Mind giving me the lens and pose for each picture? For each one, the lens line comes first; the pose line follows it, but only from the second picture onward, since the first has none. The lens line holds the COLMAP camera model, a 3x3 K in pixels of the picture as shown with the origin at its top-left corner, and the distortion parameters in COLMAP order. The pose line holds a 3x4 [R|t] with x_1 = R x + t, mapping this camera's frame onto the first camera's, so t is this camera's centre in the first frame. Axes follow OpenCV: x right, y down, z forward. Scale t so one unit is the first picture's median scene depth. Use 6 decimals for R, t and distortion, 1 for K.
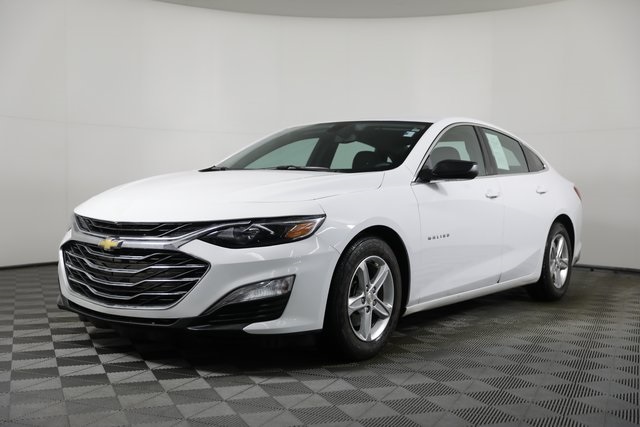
lens RADIAL K [[771.6, 0, 320.0], [0, 771.6, 213.5], [0, 0, 1]] dist [0.080531, 0.030132]
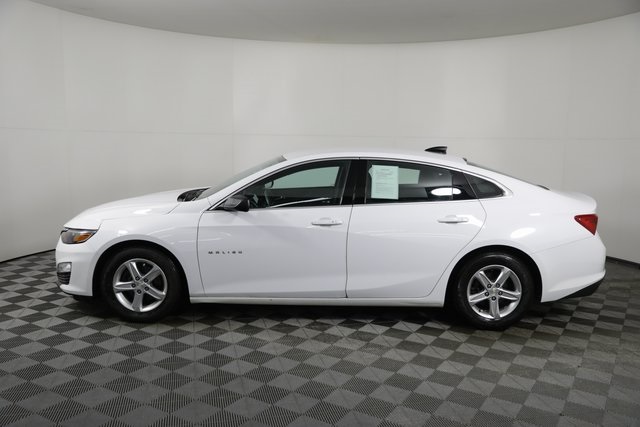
lens RADIAL K [[551.5, 0, 320.0], [0, 551.5, 213.5], [0, 0, 1]] dist [-0.048214, 0.001018]
pose [[0.572214, 0.074018, -0.816758, 1.040814], [-0.036509, 0.997231, 0.064795, -0.107038], [0.819292, -0.007258, 0.573331, 0.590865]]
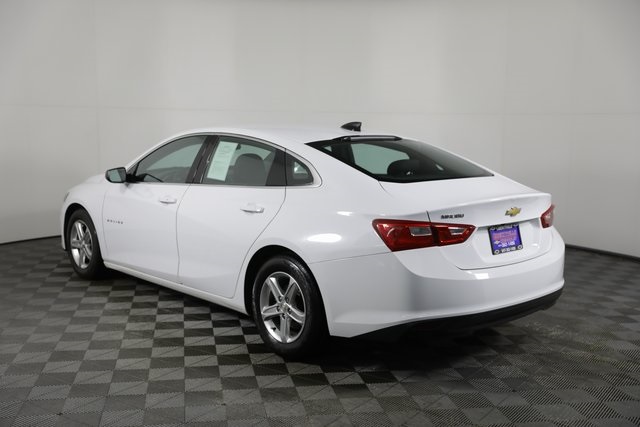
lens RADIAL K [[747.6, 0, 320.0], [0, 747.6, 213.5], [0, 0, 1]] dist [0.073084, -0.002297]
pose [[-0.226961, 0.074631, -0.971040, 1.413073], [-0.079368, 0.992326, 0.094818, -0.145497], [0.970664, 0.098590, -0.219296, 1.679461]]
